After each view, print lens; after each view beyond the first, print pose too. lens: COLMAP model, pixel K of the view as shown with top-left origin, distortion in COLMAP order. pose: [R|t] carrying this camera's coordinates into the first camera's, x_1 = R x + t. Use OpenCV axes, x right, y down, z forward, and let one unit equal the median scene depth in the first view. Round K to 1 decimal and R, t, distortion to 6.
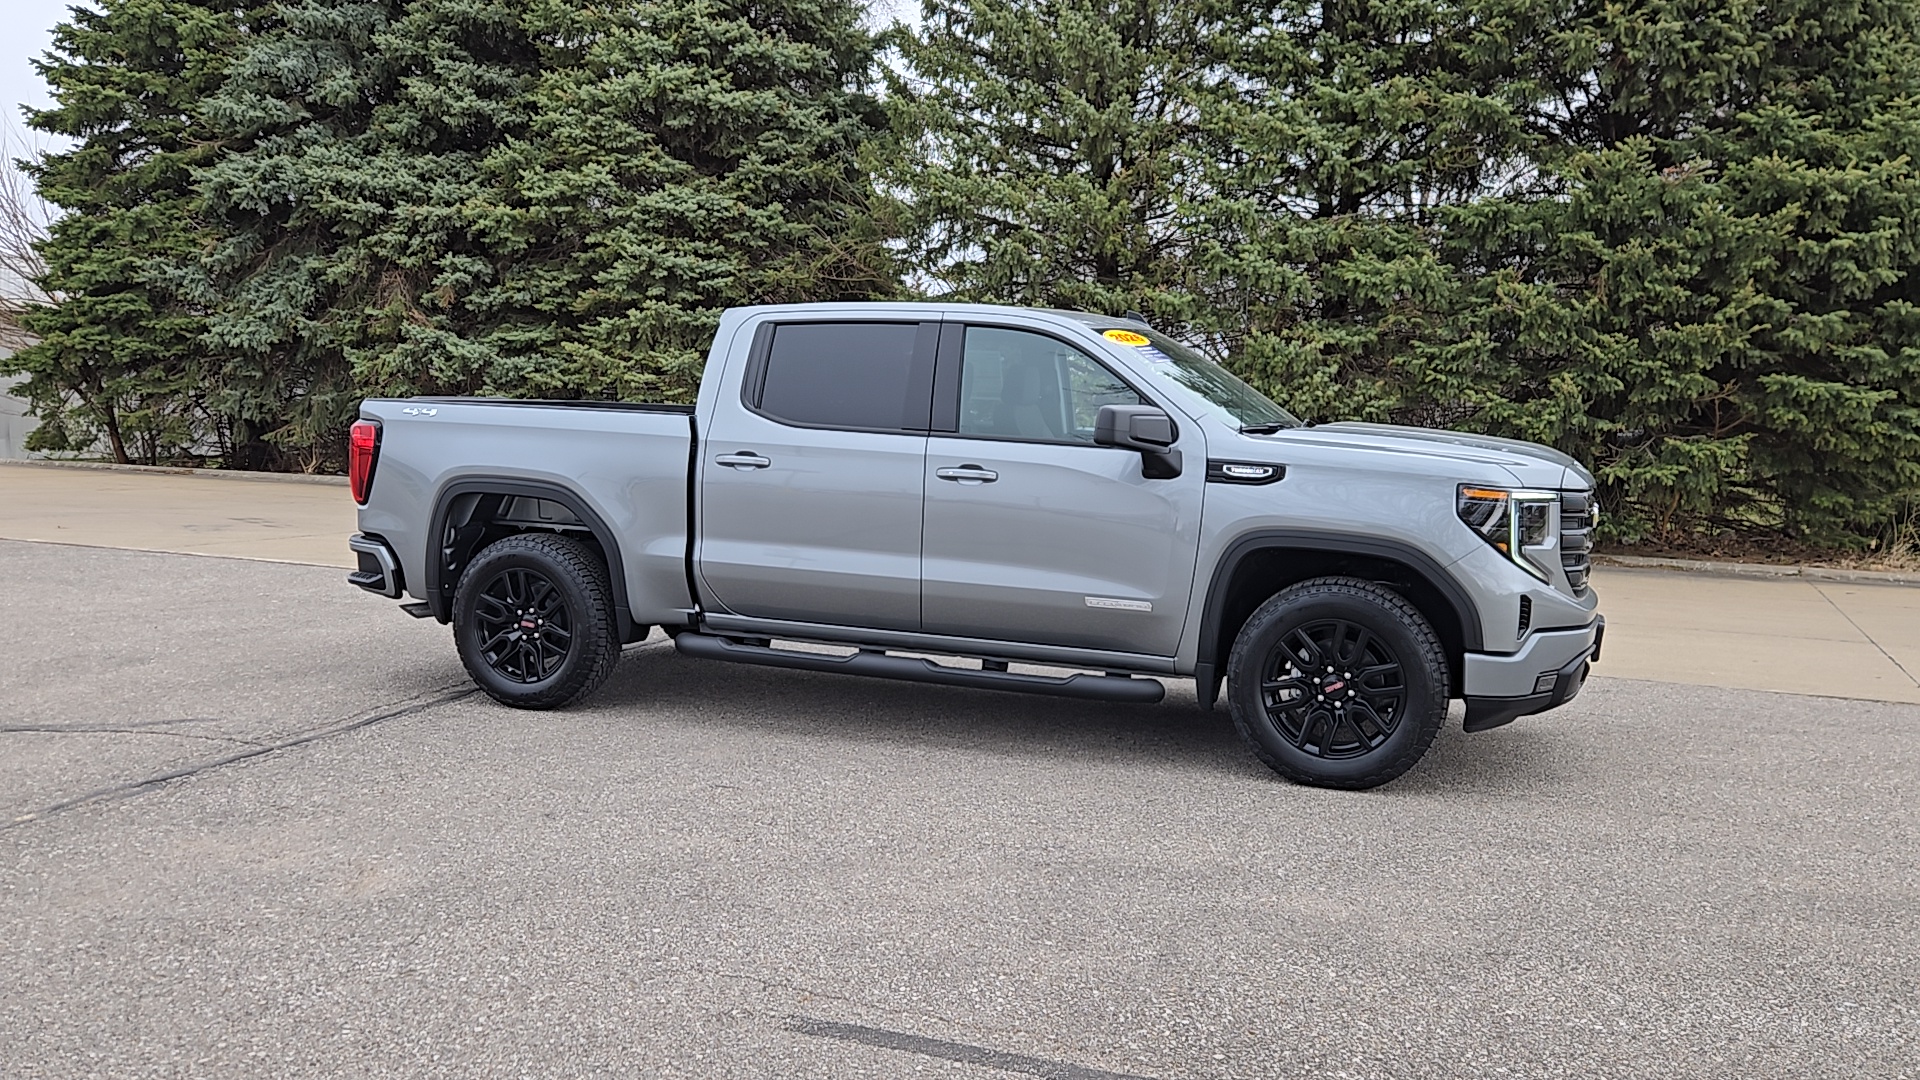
lens RADIAL K [[1588.2, 0, 958.8], [0, 1588.2, 532.8], [0, 0, 1]] dist [0.019030, -0.006240]
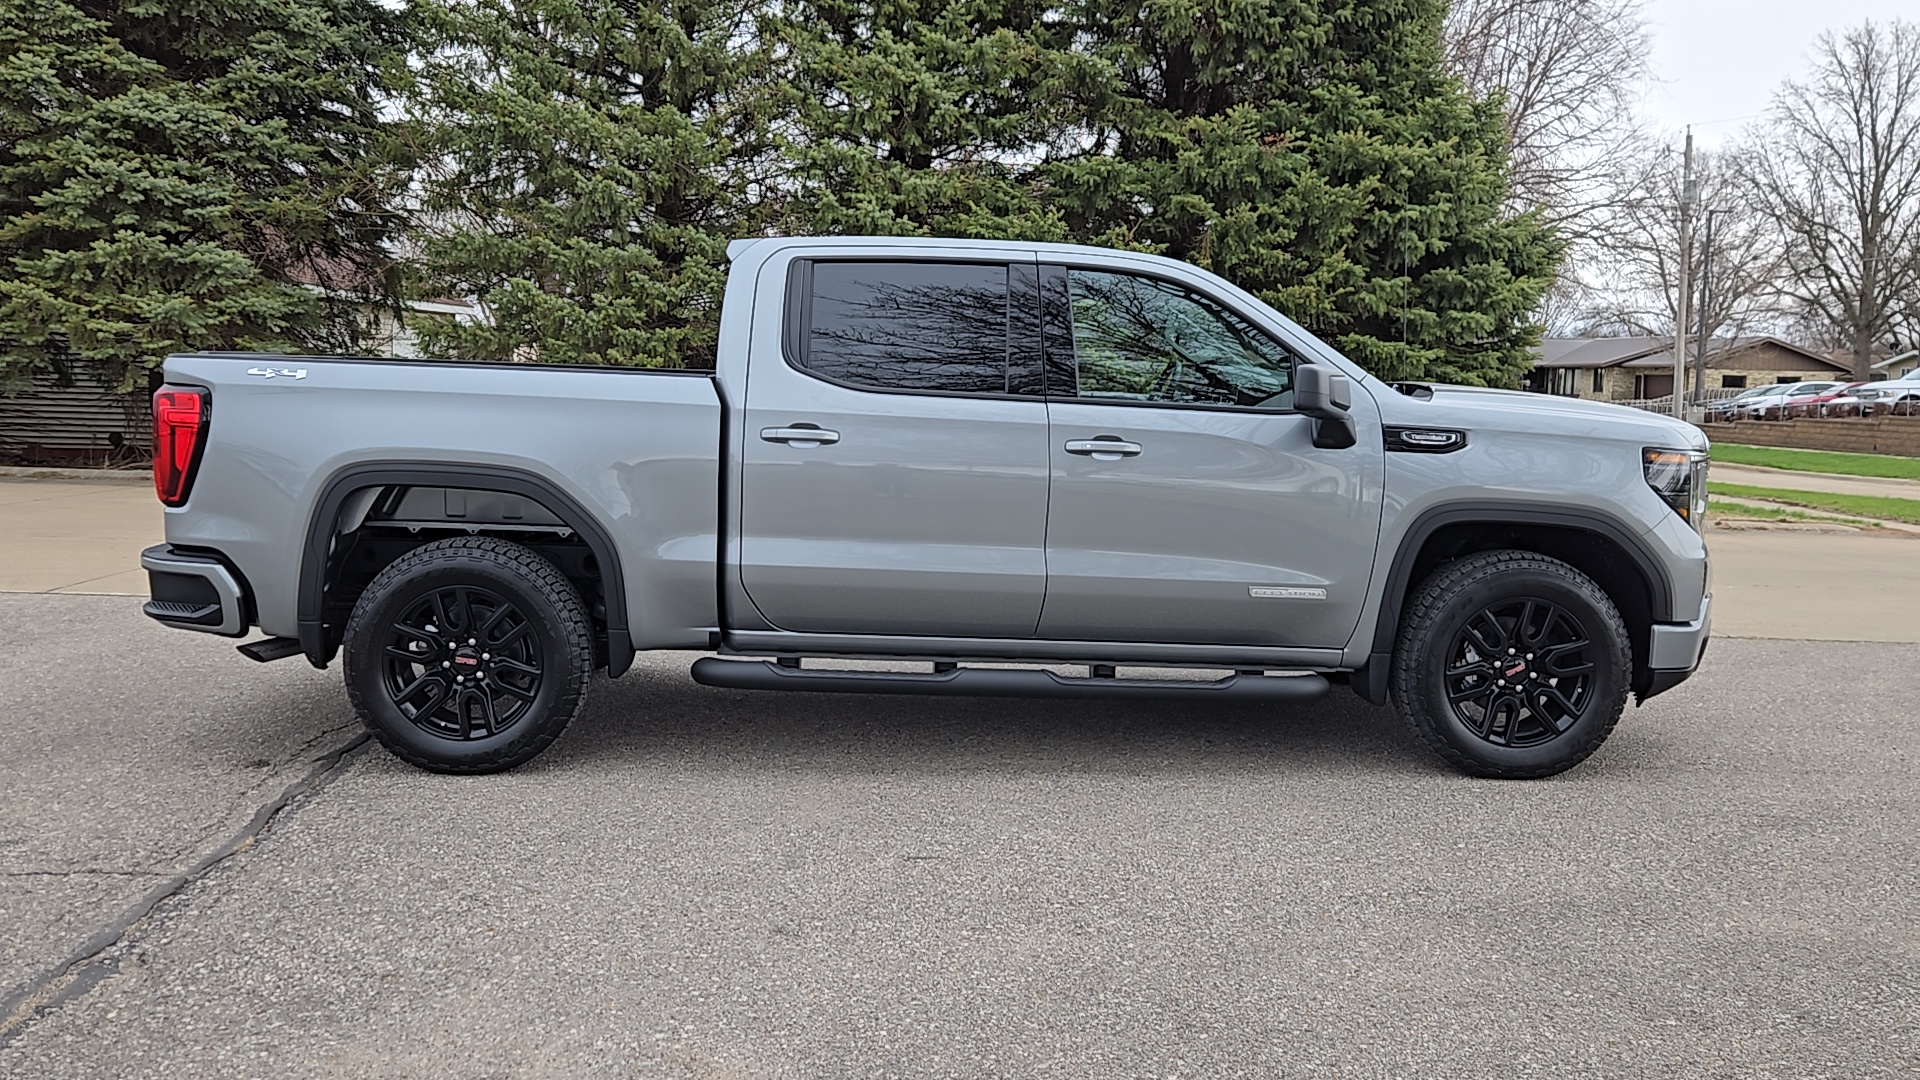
lens RADIAL K [[1588.2, 0, 958.8], [0, 1588.2, 532.8], [0, 0, 1]] dist [0.019030, -0.006240]
pose [[0.917857, -0.042002, 0.394683, -0.166965], [0.031028, 0.998935, 0.034149, -0.009593], [-0.395697, -0.019098, 0.918183, 0.110289]]
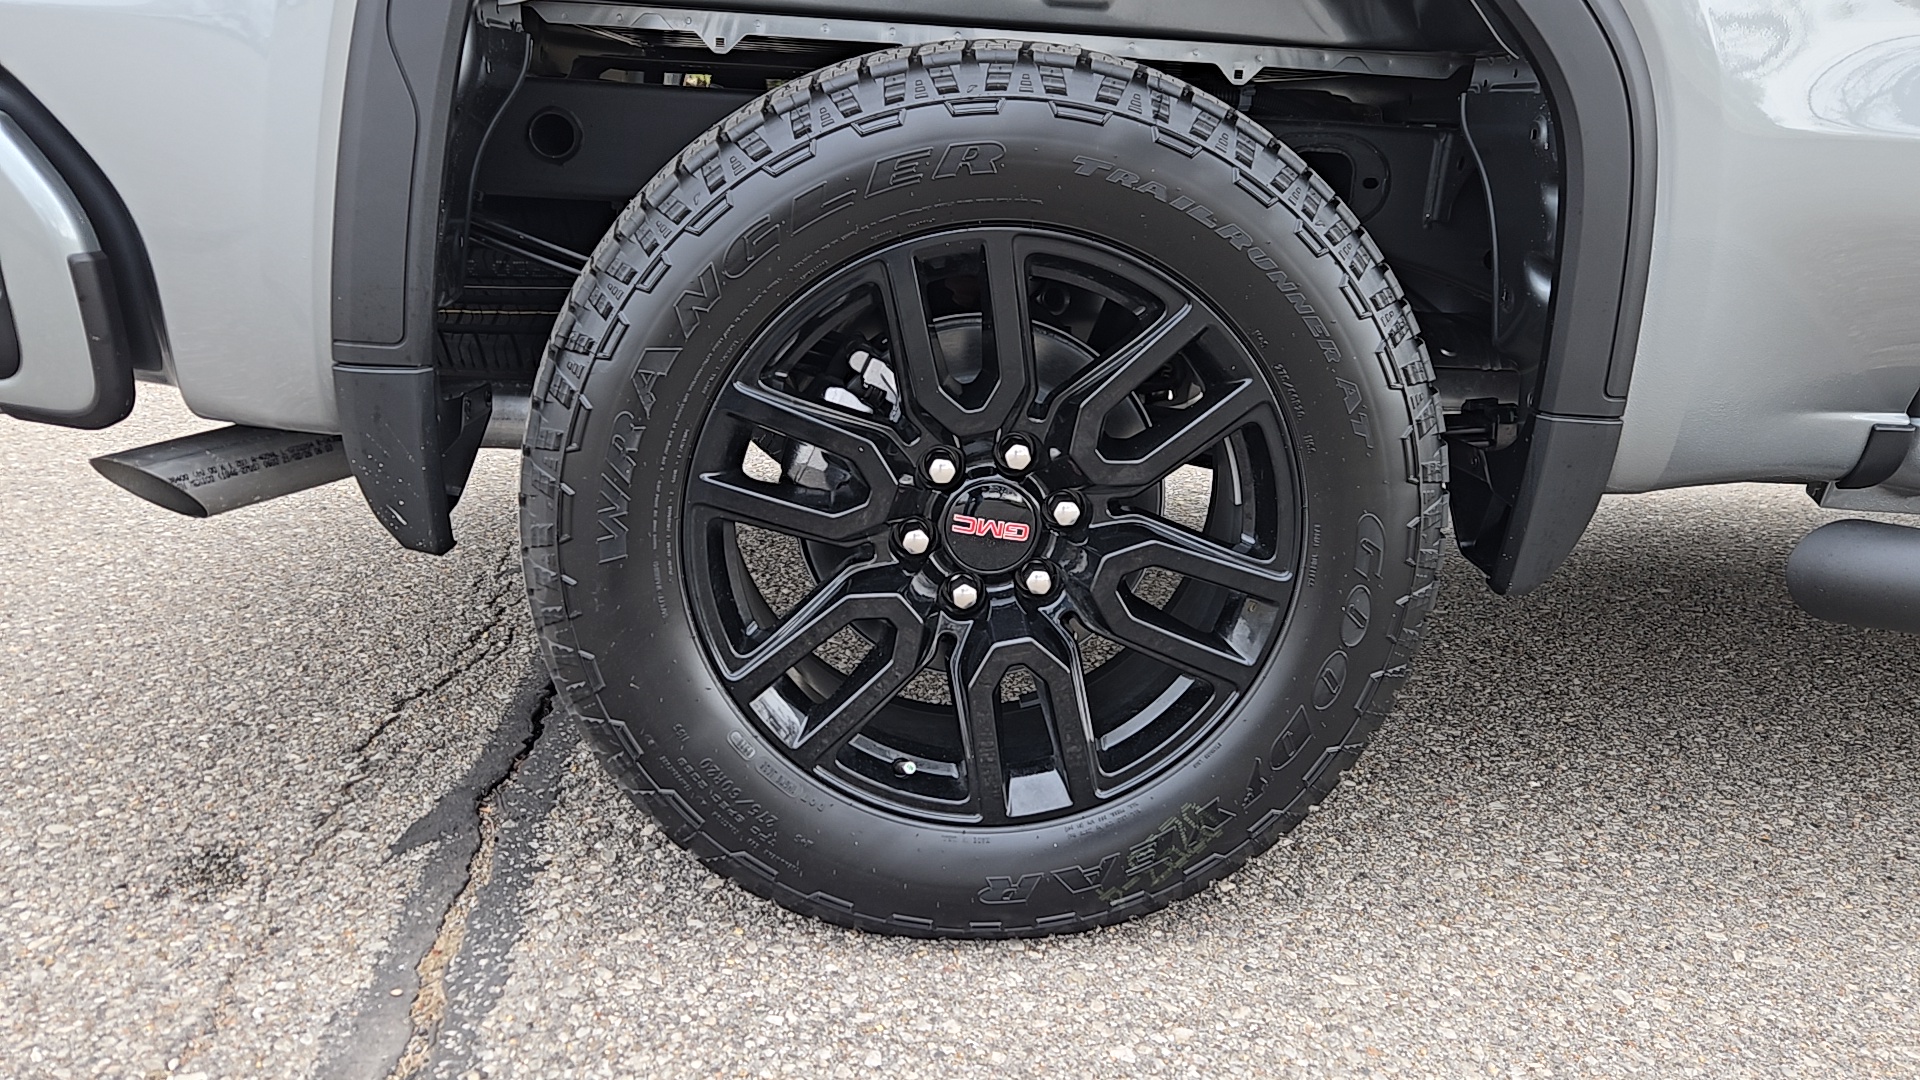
lens RADIAL K [[1588.2, 0, 958.8], [0, 1588.2, 532.8], [0, 0, 1]] dist [0.019030, -0.006240]
pose [[0.907755, -0.090238, 0.409680, -0.168291], [0.014385, 0.982712, 0.184583, 0.010754], [-0.419254, -0.161663, 0.893360, 0.395997]]
